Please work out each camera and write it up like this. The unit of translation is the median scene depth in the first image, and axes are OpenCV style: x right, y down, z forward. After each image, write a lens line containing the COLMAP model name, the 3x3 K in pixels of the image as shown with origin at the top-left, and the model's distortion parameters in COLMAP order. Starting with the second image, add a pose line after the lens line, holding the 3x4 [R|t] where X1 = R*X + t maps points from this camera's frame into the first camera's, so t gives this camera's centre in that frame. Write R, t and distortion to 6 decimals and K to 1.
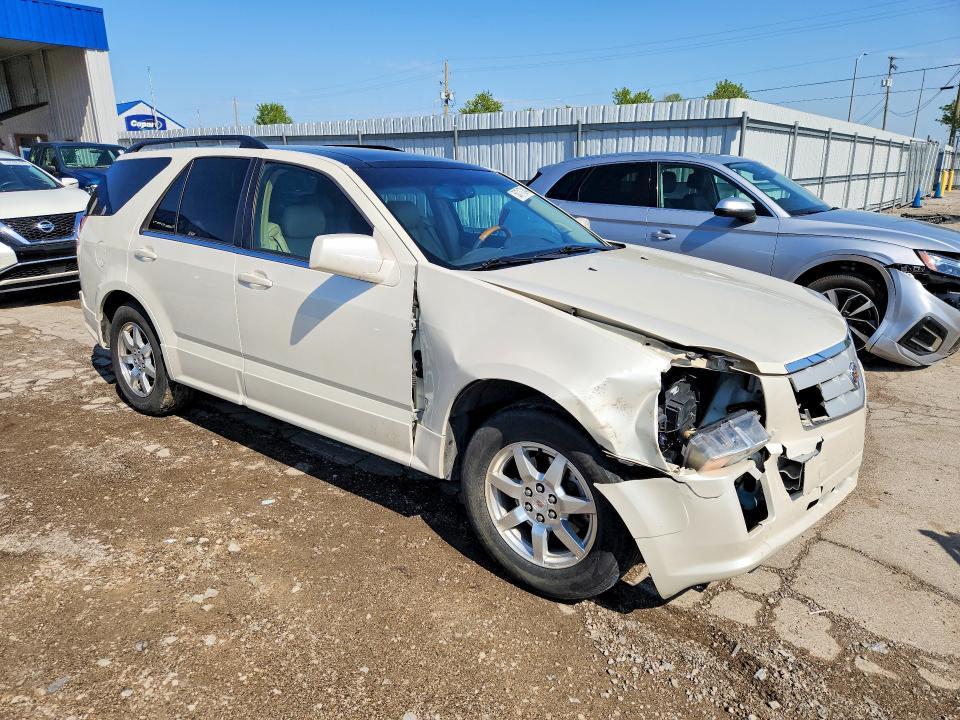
lens RADIAL K [[655.6, 0, 480.0], [0, 655.6, 360.0], [0, 0, 1]] dist [0.050503, -0.046069]
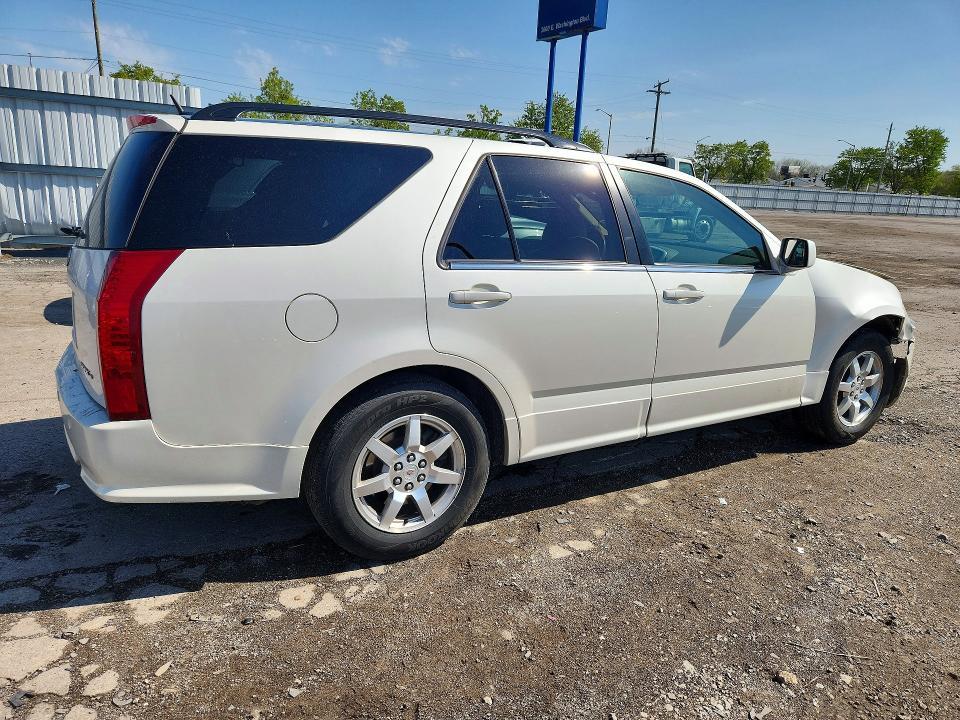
lens RADIAL K [[655.6, 0, 480.0], [0, 655.6, 360.0], [0, 0, 1]] dist [0.050503, -0.046069]
pose [[0.362618, -0.231015, 0.902851, -0.966980], [0.211425, 0.963921, 0.161725, -0.177776], [-0.907639, 0.132241, 0.398378, 0.646848]]
